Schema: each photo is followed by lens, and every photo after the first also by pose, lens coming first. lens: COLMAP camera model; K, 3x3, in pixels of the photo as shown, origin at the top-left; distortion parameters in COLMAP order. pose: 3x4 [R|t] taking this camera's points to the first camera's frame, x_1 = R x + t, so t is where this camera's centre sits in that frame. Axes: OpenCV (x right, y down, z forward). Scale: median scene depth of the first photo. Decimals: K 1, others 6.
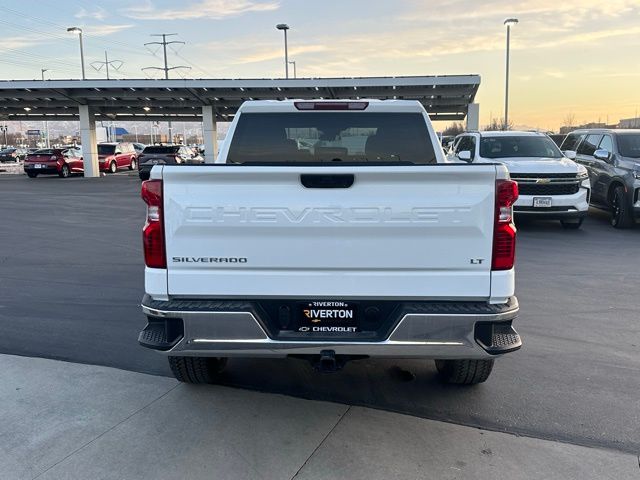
lens RADIAL K [[627.7, 0, 317.0], [0, 627.7, 240.0], [0, 0, 1]] dist [0.169099, -0.314518]
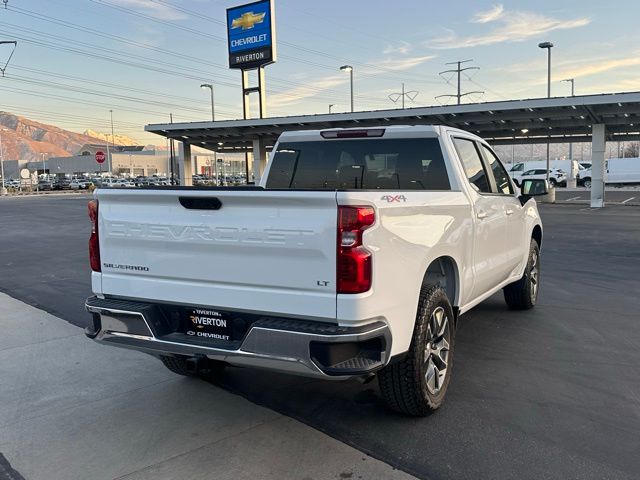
lens RADIAL K [[627.7, 0, 317.0], [0, 627.7, 240.0], [0, 0, 1]] dist [0.169099, -0.314518]
pose [[0.900362, 0.042101, -0.433101, 0.672010], [-0.058590, 0.997974, -0.024788, -0.010857], [0.431180, 0.047694, 0.901005, 0.062618]]
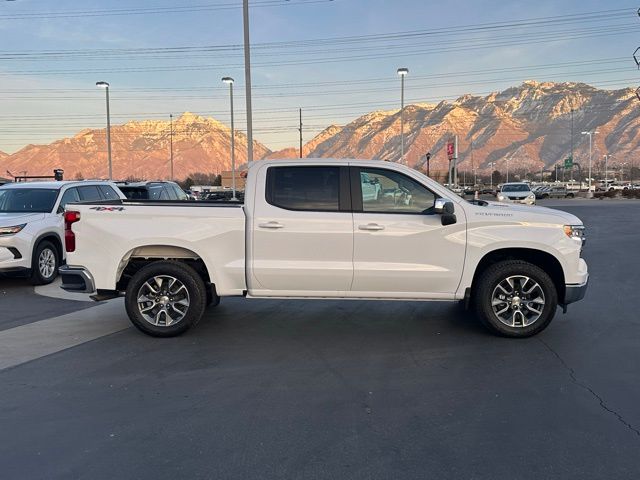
lens RADIAL K [[627.7, 0, 317.0], [0, 627.7, 240.0], [0, 0, 1]] dist [0.169099, -0.314518]
pose [[0.011802, 0.093533, -0.995546, 2.472698], [-0.128764, 0.987468, 0.091247, -0.302343], [0.991605, 0.127114, 0.023697, 1.779970]]
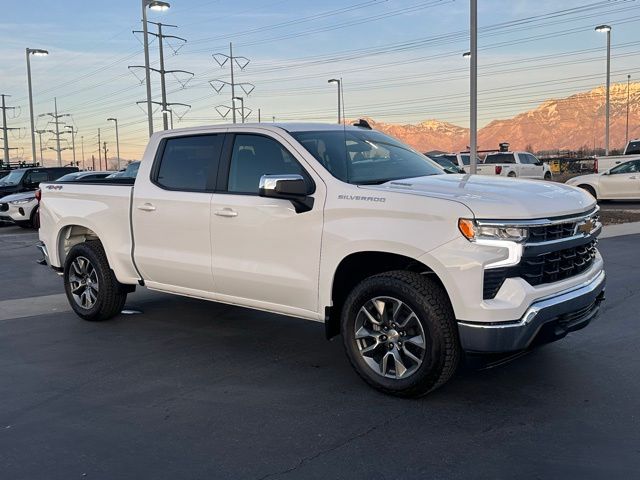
lens RADIAL K [[627.7, 0, 317.0], [0, 627.7, 240.0], [0, 0, 1]] dist [0.169099, -0.314518]
pose [[-0.617903, 0.086178, -0.781517, 1.488428], [-0.089769, 0.979743, 0.179012, -0.417235], [0.781113, 0.180768, -0.597650, 3.166119]]
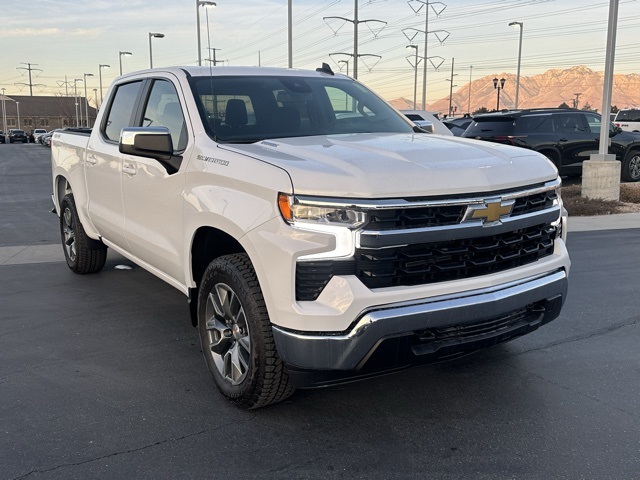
lens RADIAL K [[627.7, 0, 317.0], [0, 627.7, 240.0], [0, 0, 1]] dist [0.169099, -0.314518]
pose [[-0.822996, 0.089980, -0.560875, 0.838798], [-0.083440, 0.957516, 0.276047, -0.457797], [0.561885, 0.273985, -0.780524, 3.417803]]
